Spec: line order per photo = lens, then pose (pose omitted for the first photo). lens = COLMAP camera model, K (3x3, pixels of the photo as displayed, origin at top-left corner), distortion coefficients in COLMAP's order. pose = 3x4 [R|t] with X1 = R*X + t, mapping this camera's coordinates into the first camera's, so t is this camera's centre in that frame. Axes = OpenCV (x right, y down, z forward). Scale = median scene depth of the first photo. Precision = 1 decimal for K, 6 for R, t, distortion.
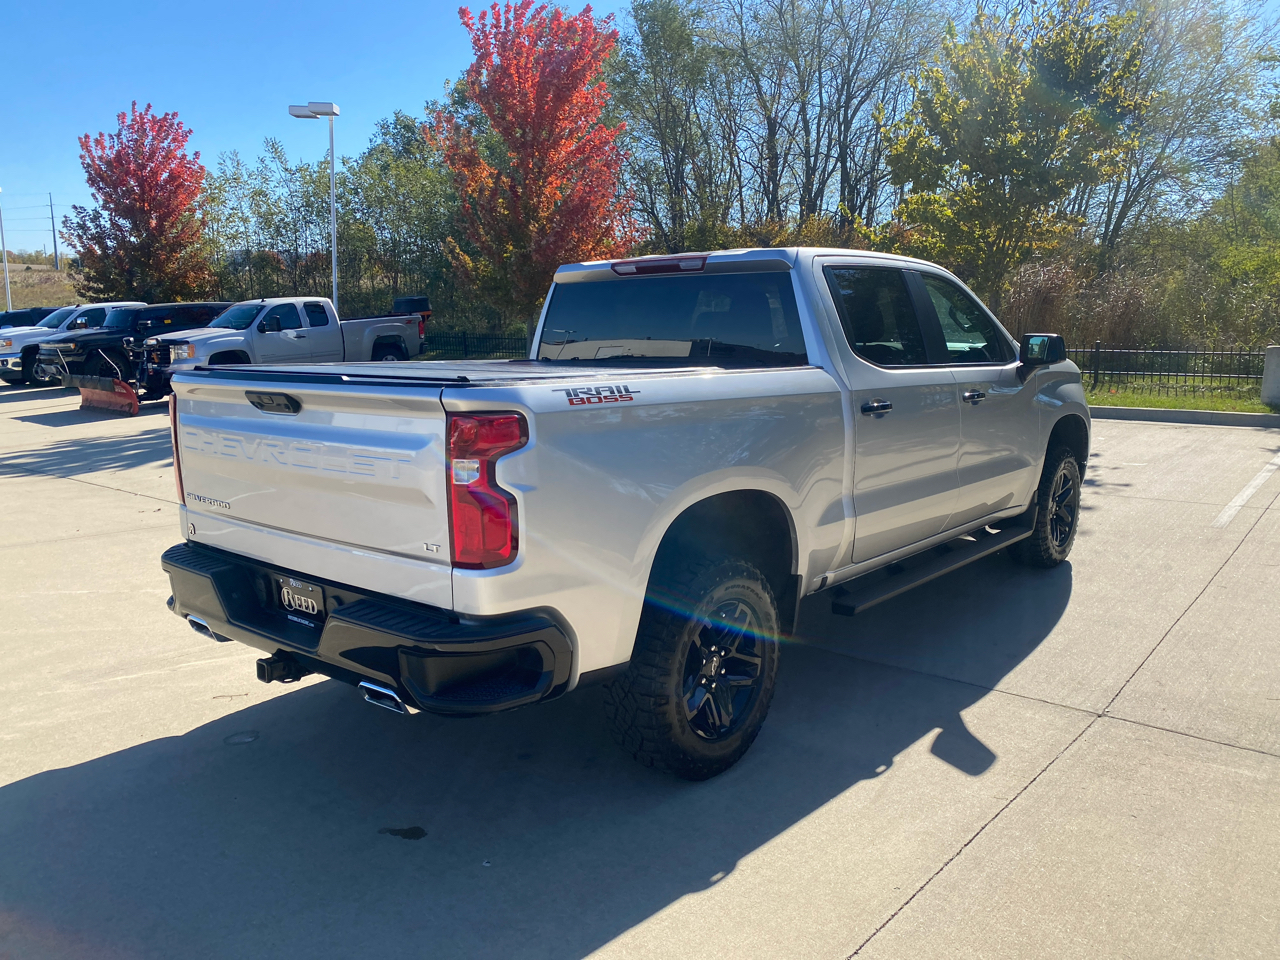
lens RADIAL K [[1016.6, 0, 669.0], [0, 1016.6, 484.3], [0, 0, 1]] dist [-0.023166, -0.007894]
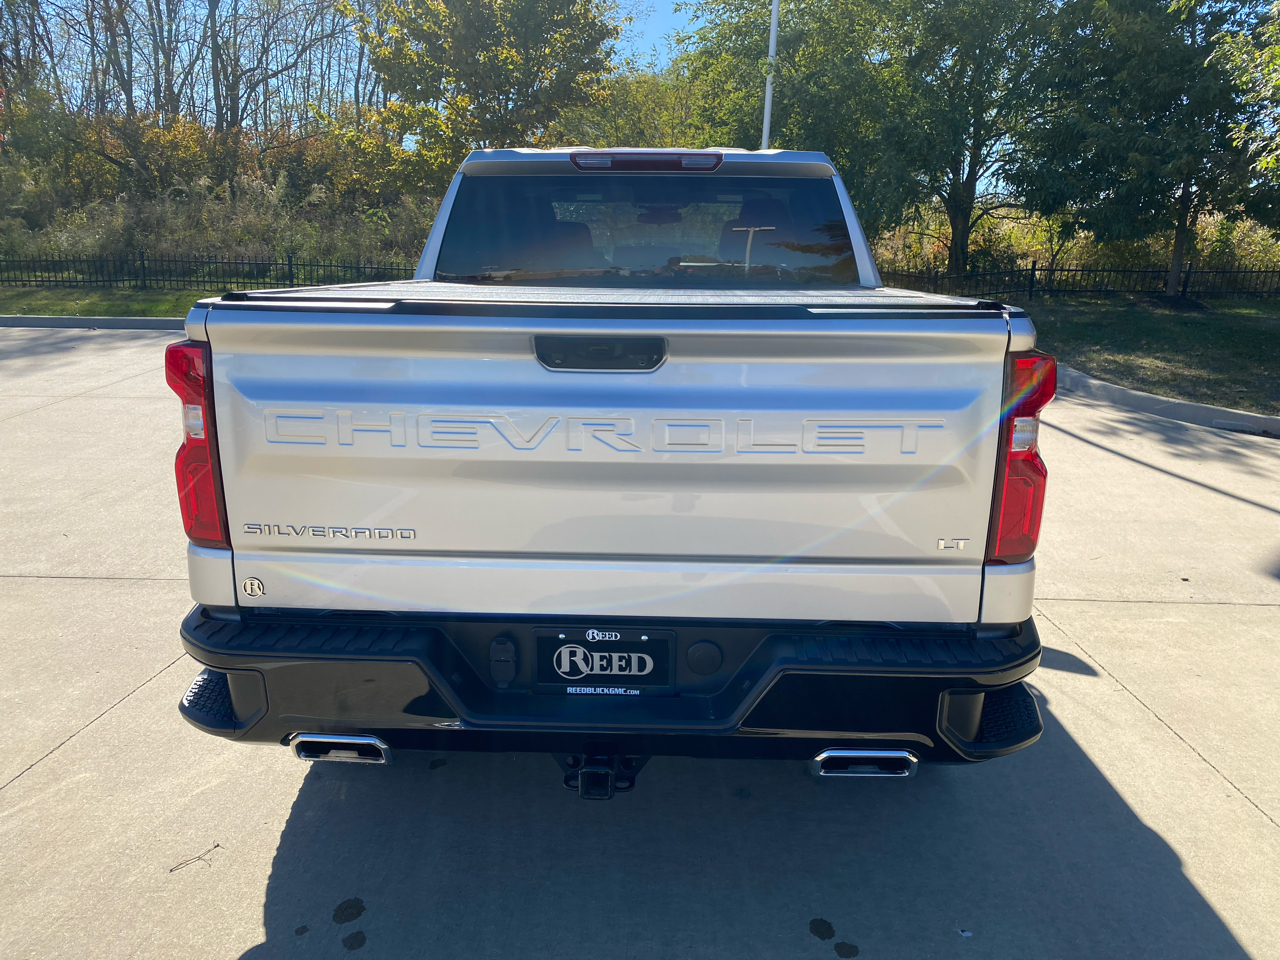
lens RADIAL K [[980.5, 0, 654.5], [0, 980.5, 484.9], [0, 0, 1]] dist [0.004933, -0.094941]
pose [[0.800666, -0.127686, 0.585346, -0.424429], [0.077006, 0.990854, 0.110810, -0.038123], [-0.594141, -0.043647, 0.803175, 0.300668]]
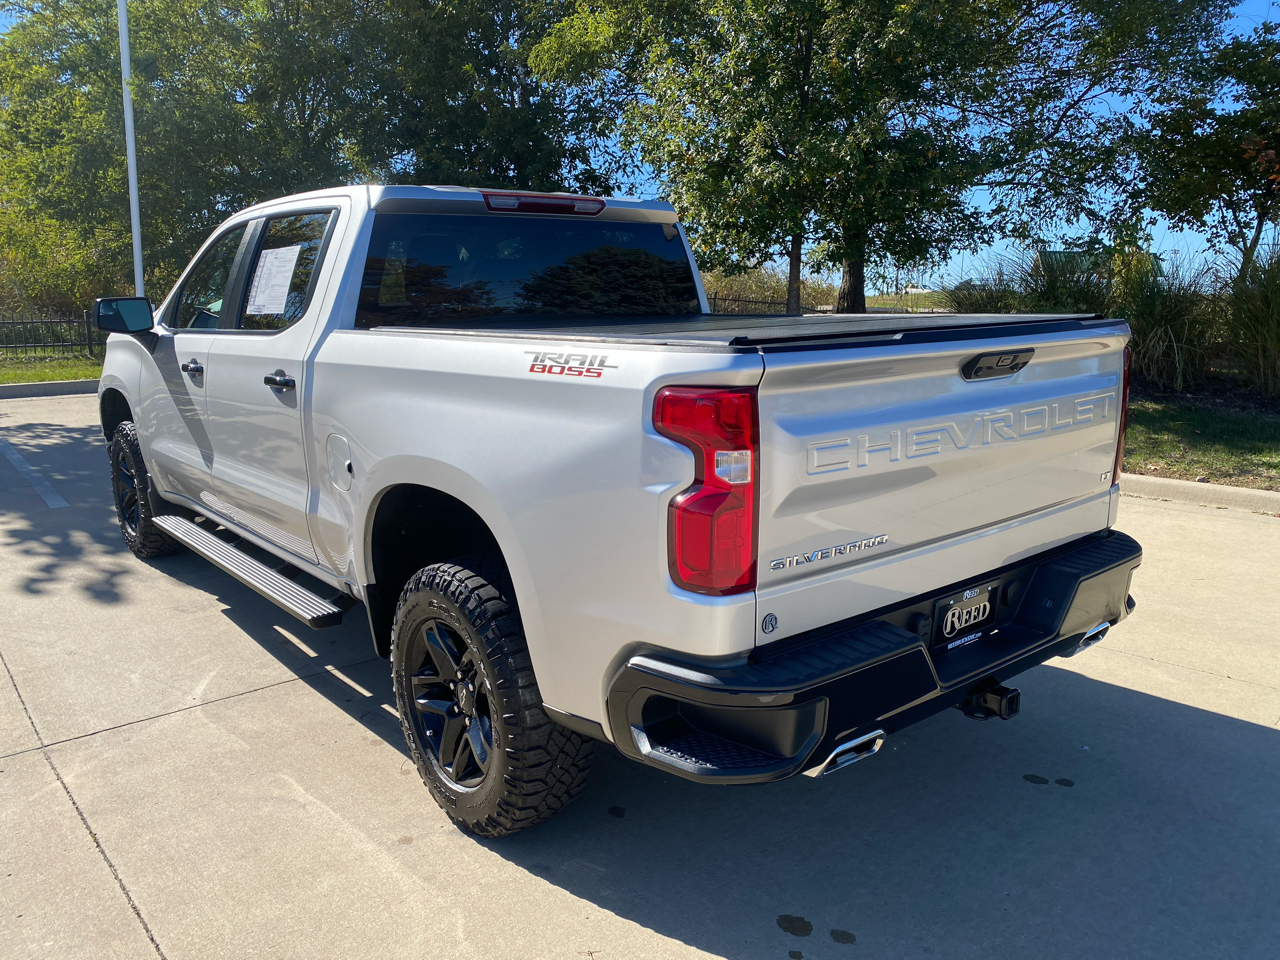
lens RADIAL K [[1004.2, 0, 640.0], [0, 1004.2, 480.0], [0, 0, 1]] dist [-0.018955, 0.059752]
pose [[0.197557, -0.182489, 0.963156, -0.710324], [0.157718, 0.975637, 0.152503, -0.091390], [-0.967521, 0.121779, 0.221526, 0.654362]]
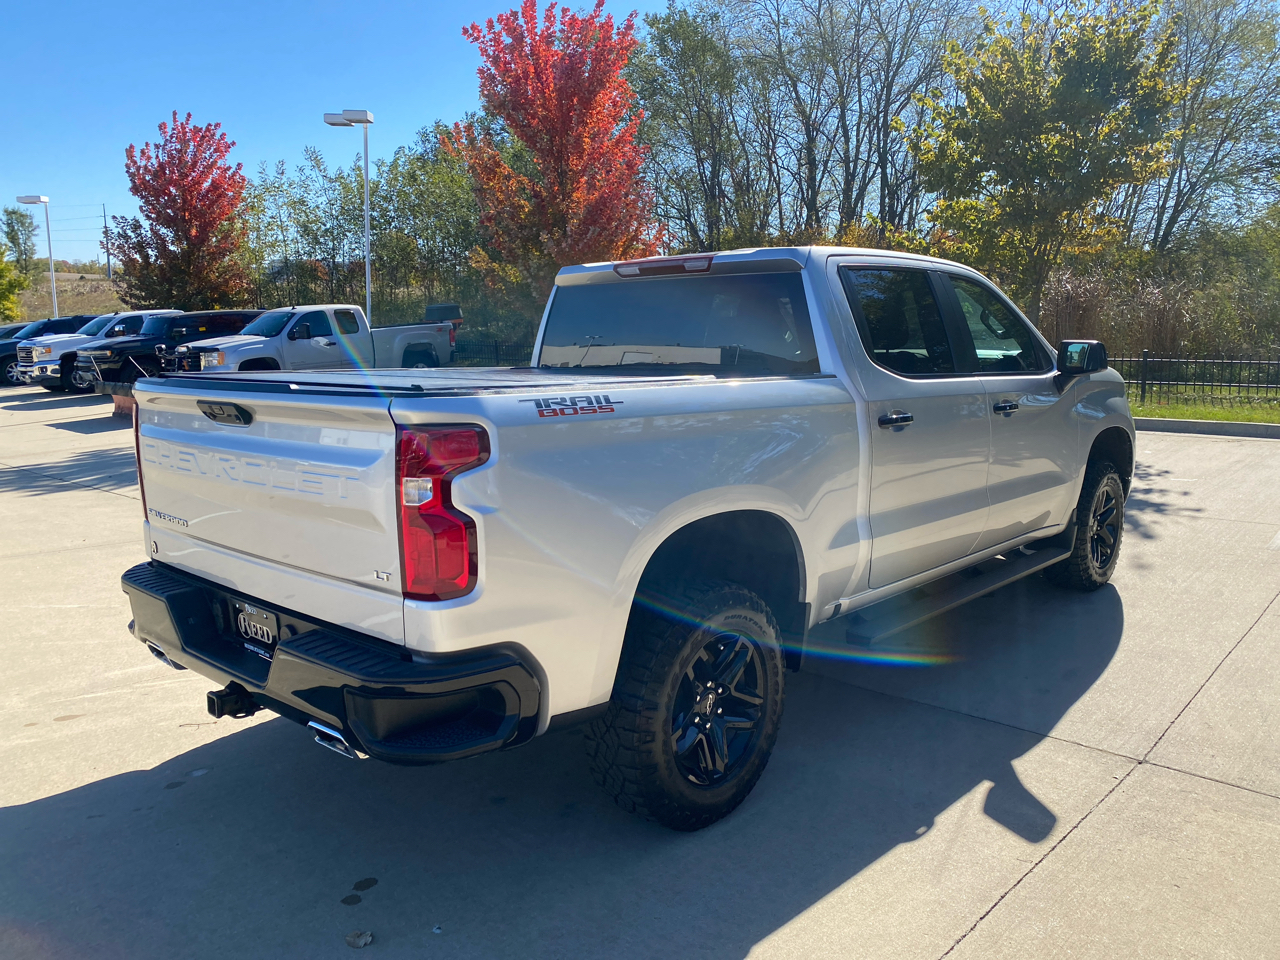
lens RADIAL K [[1016.6, 0, 669.0], [0, 1016.6, 484.3], [0, 0, 1]] dist [-0.023166, -0.007894]
pose [[0.999131, 0.006432, -0.041176, 0.029896], [-0.006779, 0.999943, -0.008283, -0.006595], [0.041120, 0.008555, 0.999118, 0.058501]]
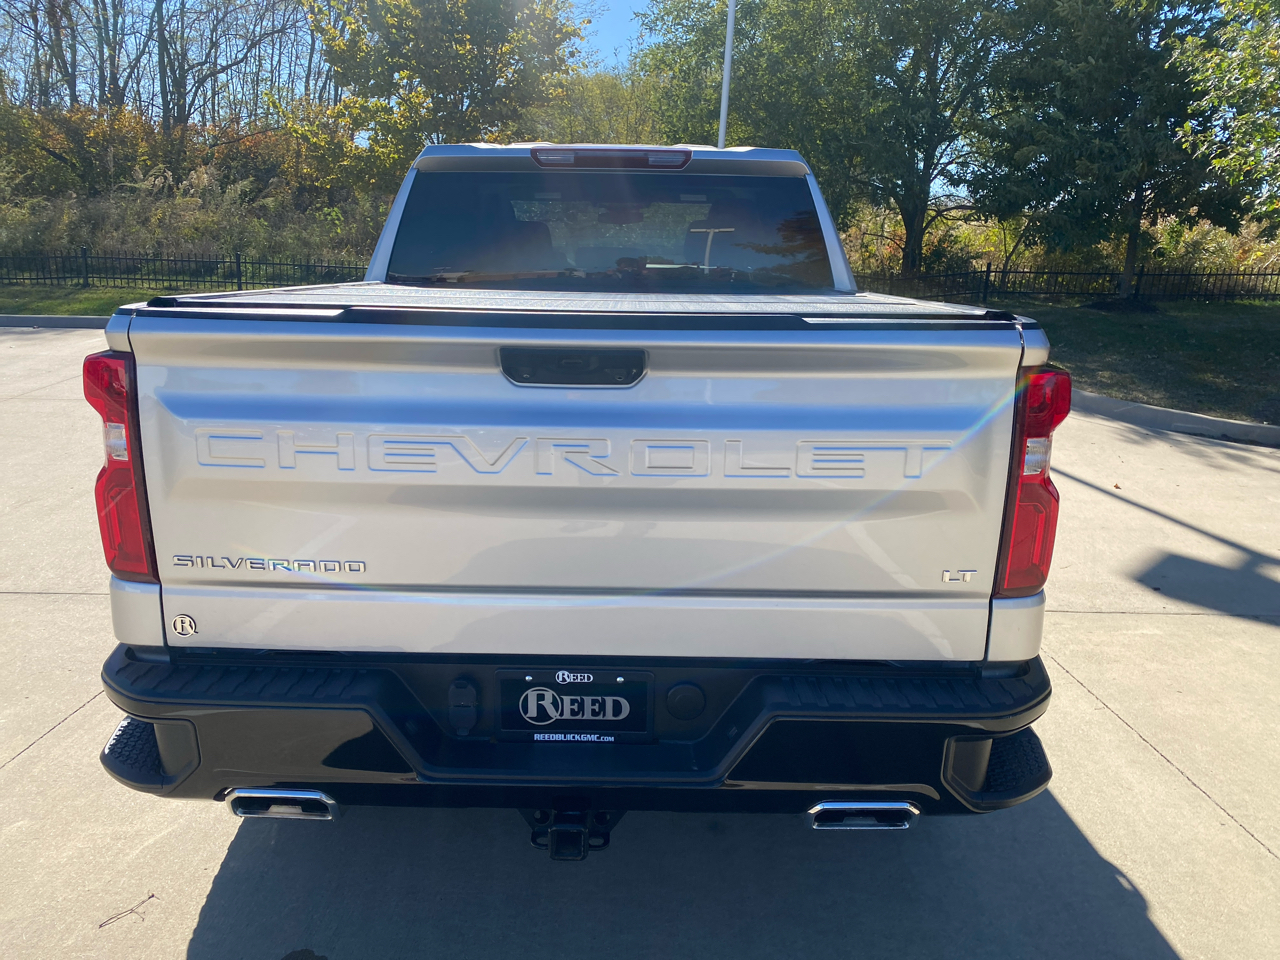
lens RADIAL K [[981.5, 0, 640.0], [0, 981.5, 480.0], [0, 0, 1]] dist [0.002961, -0.093078]
pose [[0.781340, -0.125866, 0.611283, -0.409334], [0.074568, 0.991264, 0.108793, -0.044009], [-0.619635, -0.039422, 0.783899, 0.333526]]
